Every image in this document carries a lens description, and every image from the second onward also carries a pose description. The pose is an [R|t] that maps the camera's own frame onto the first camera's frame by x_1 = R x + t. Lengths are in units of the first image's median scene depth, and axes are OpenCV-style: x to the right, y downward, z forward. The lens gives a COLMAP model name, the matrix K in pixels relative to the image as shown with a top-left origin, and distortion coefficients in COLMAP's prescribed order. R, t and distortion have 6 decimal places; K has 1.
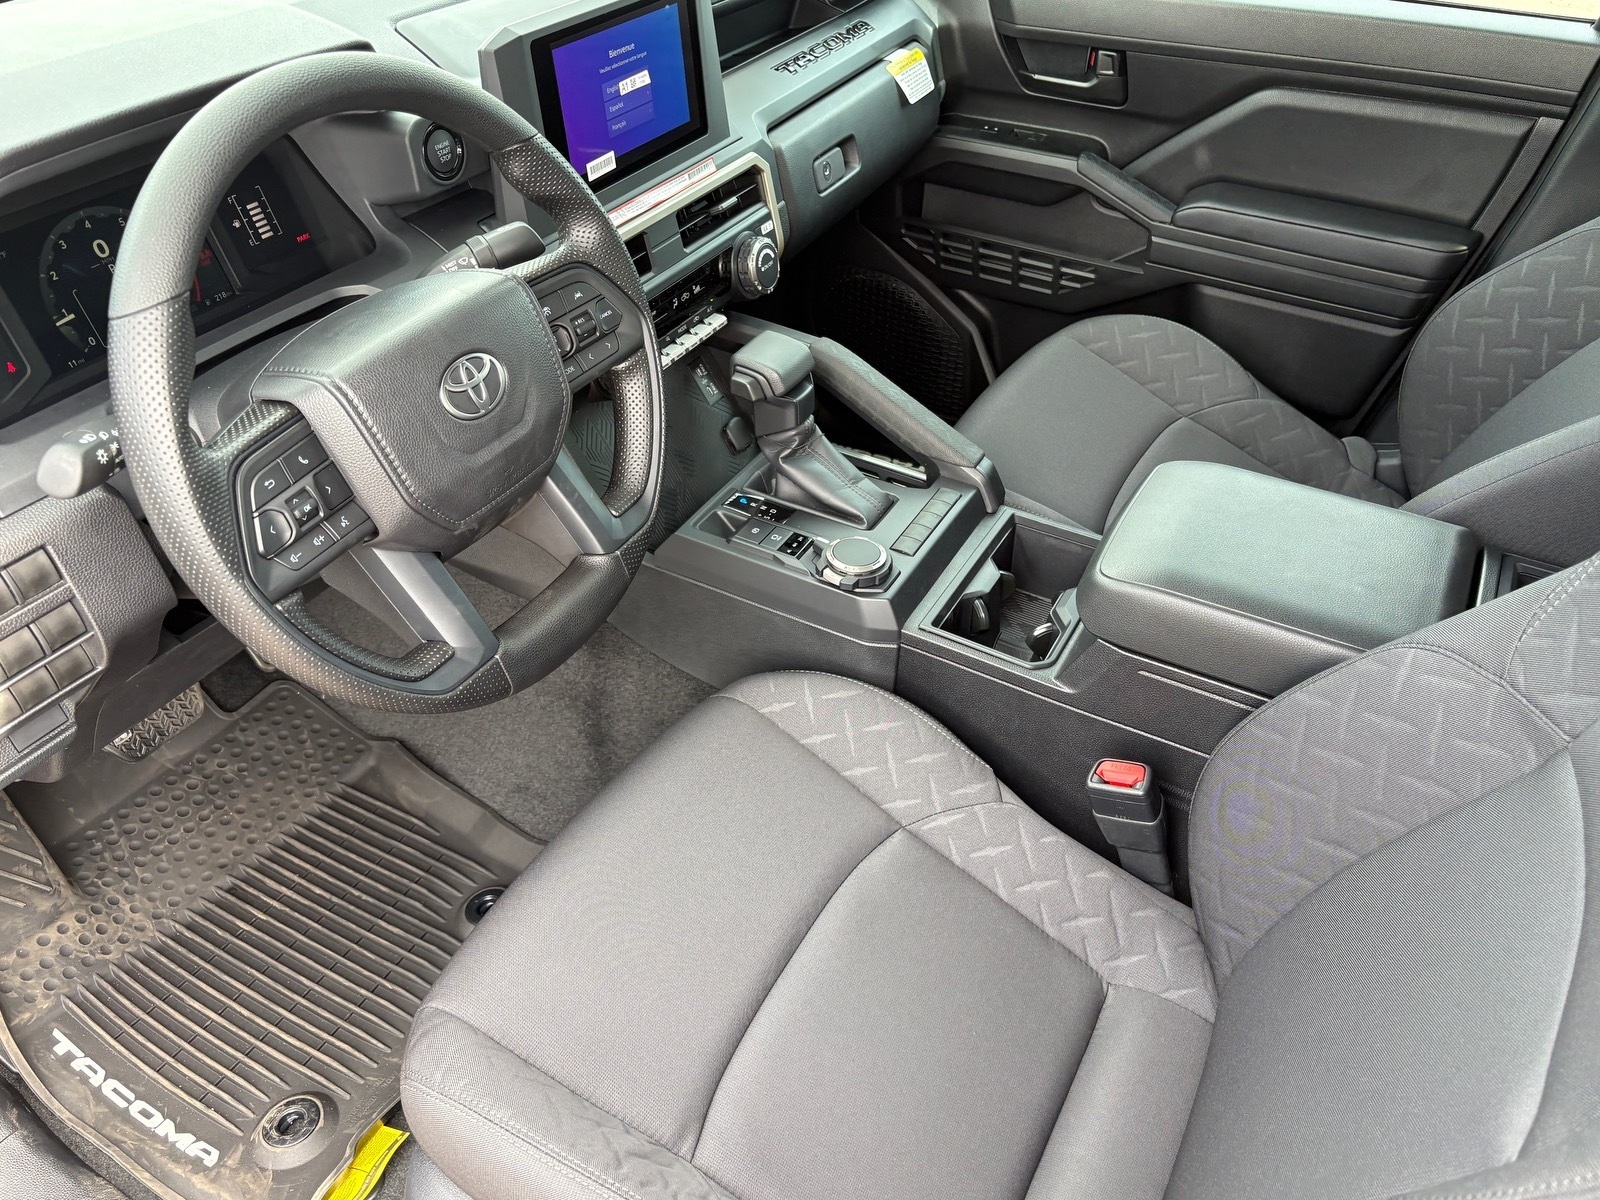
lens RADIAL K [[1265.9, 0, 804.0], [0, 1265.9, 583.3], [0, 0, 1]] dist [0.029363, -0.014607]
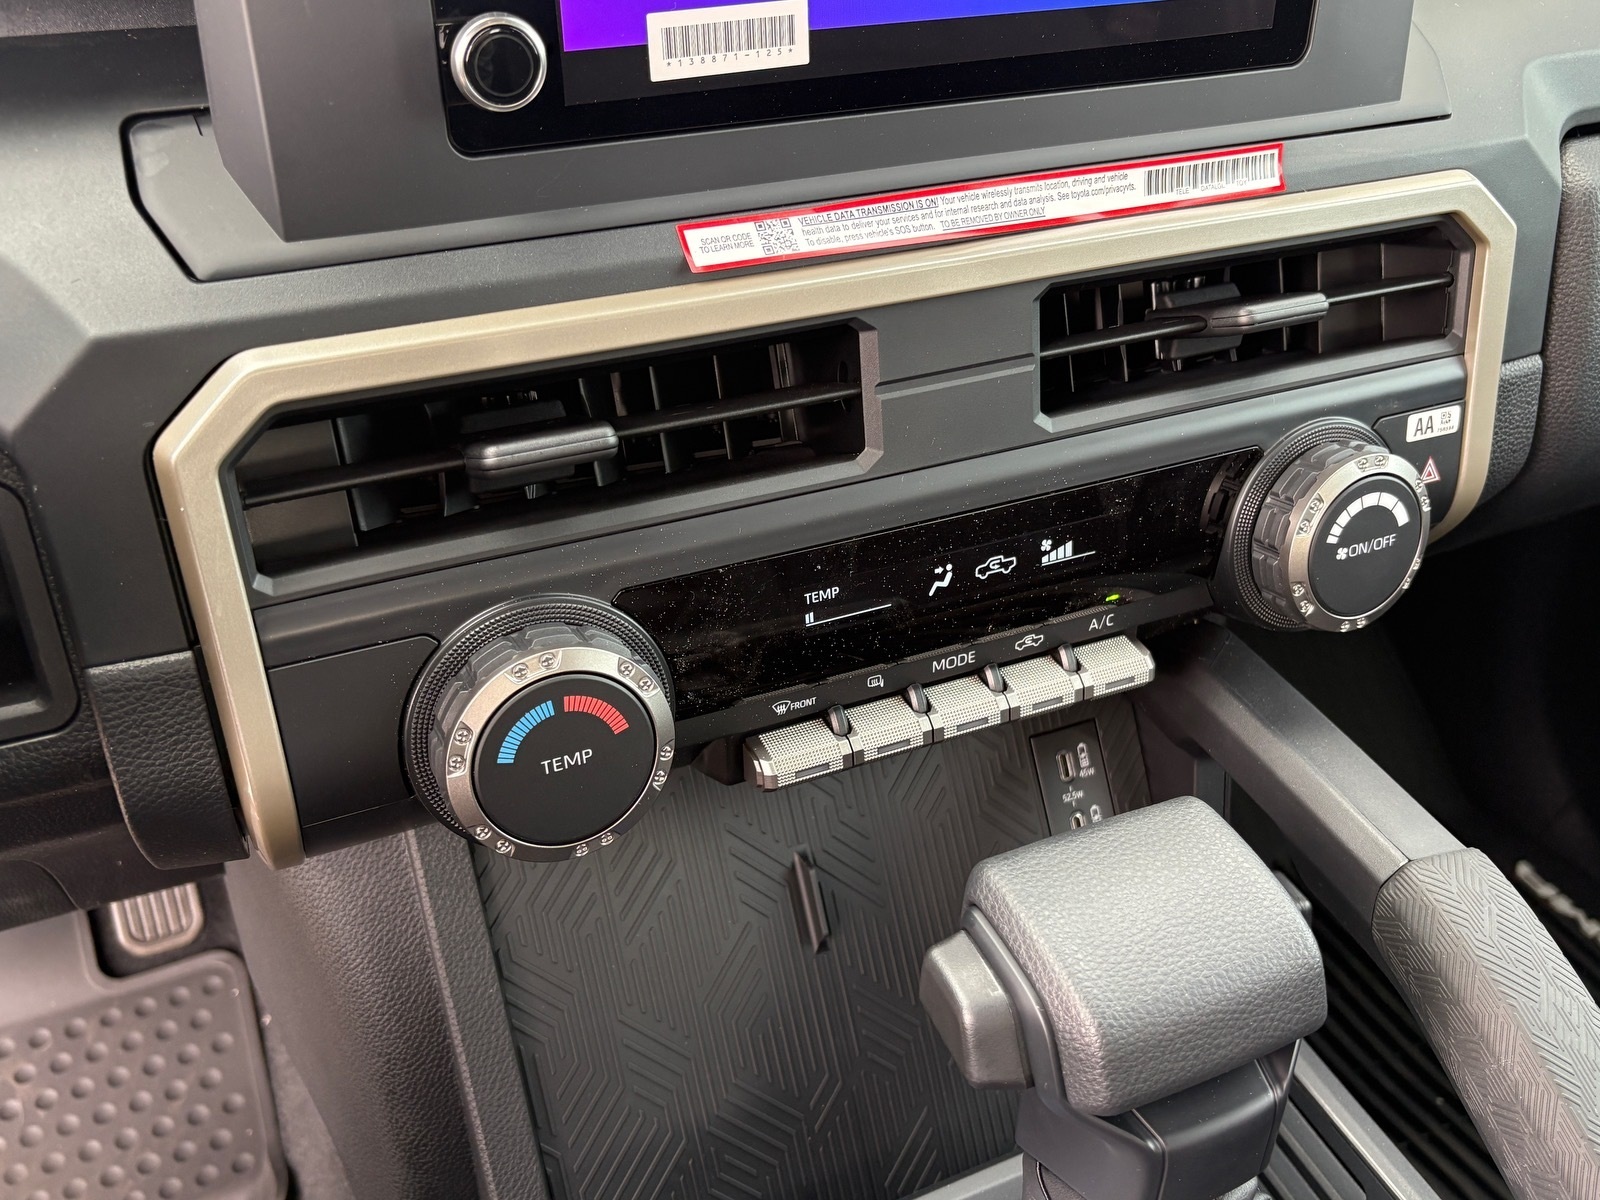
lens RADIAL K [[1451.7, 0, 792.6], [0, 1451.7, 604.1], [0, 0, 1]] dist [0.068568, -0.186470]
pose [[0.803452, 0.341948, -0.487377, 0.035011], [-0.373094, 0.927117, 0.035419, -0.215324], [0.463967, 0.153380, 0.872473, 0.696262]]
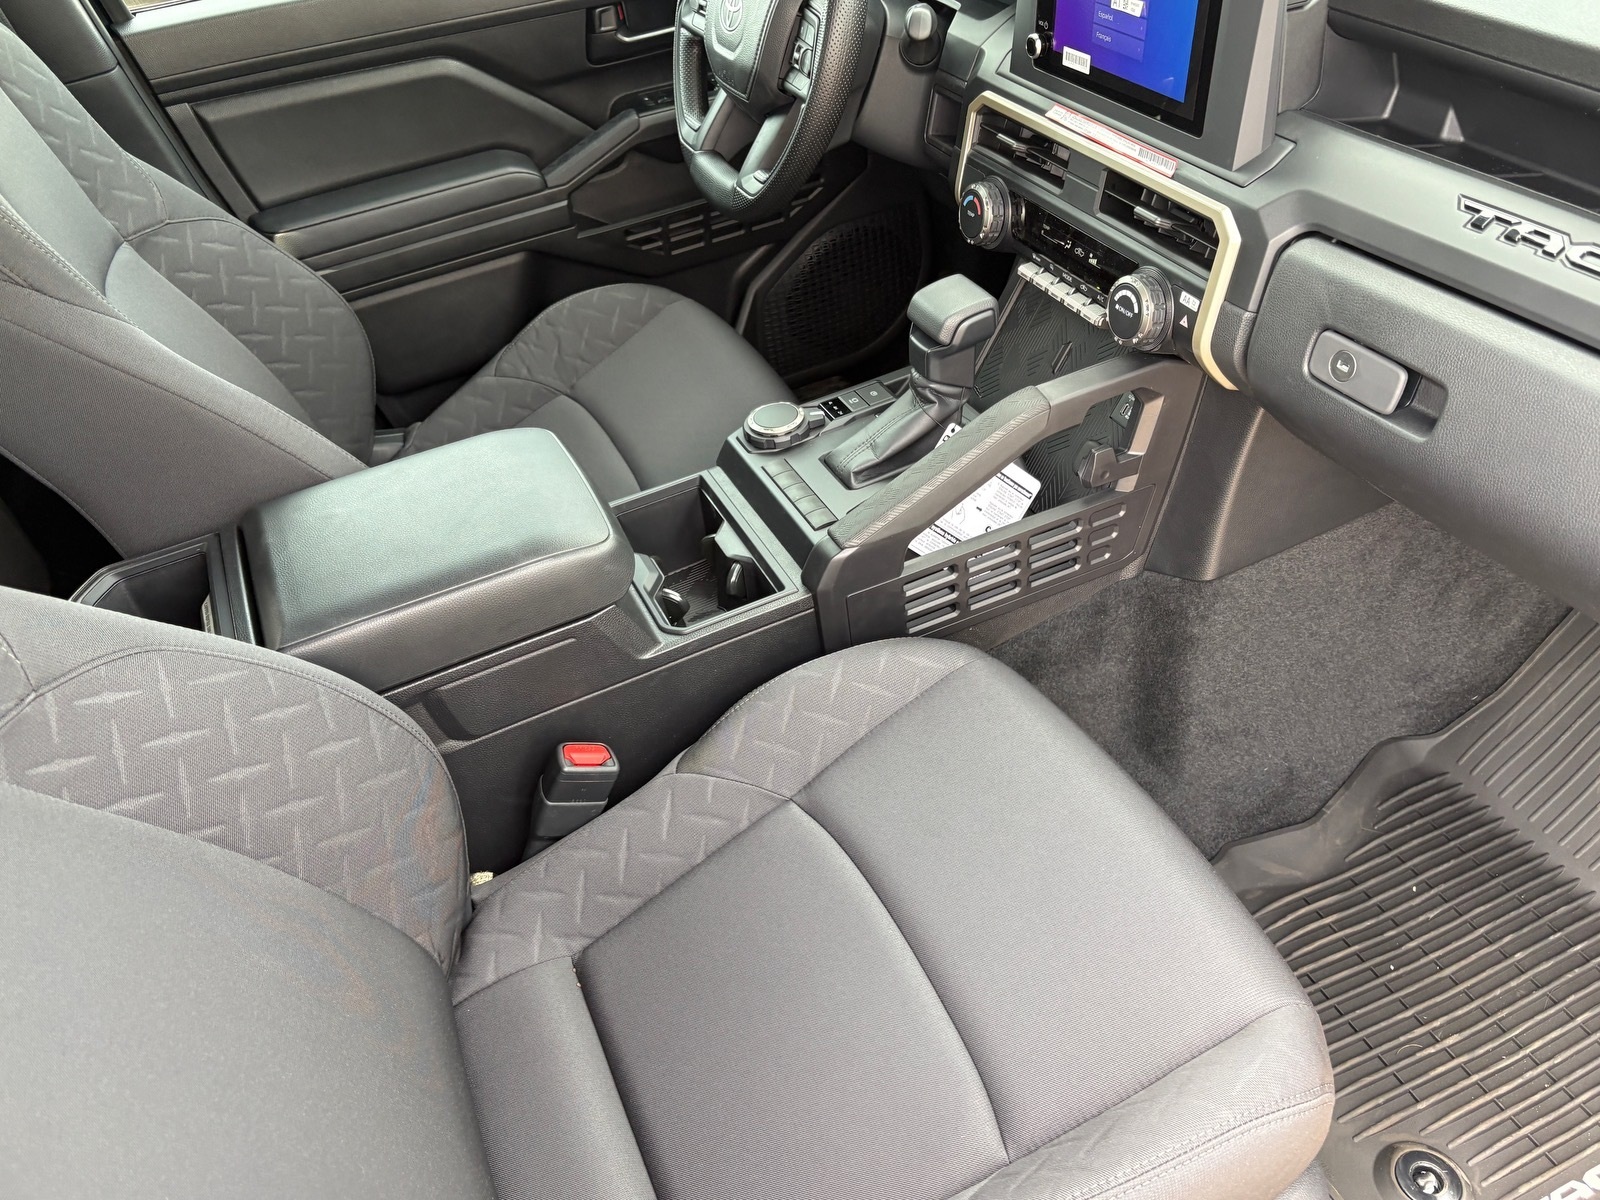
lens RADIAL K [[1337.1, 0, 800.0], [0, 1337.1, 600.0], [0, 0, 1]] dist [-0.004217, -0.000523]
pose [[-0.607030, 0.527178, -0.594642, 0.726234], [-0.405386, 0.438171, 0.802290, -0.806297], [0.683504, 0.728073, -0.052272, 1.107526]]
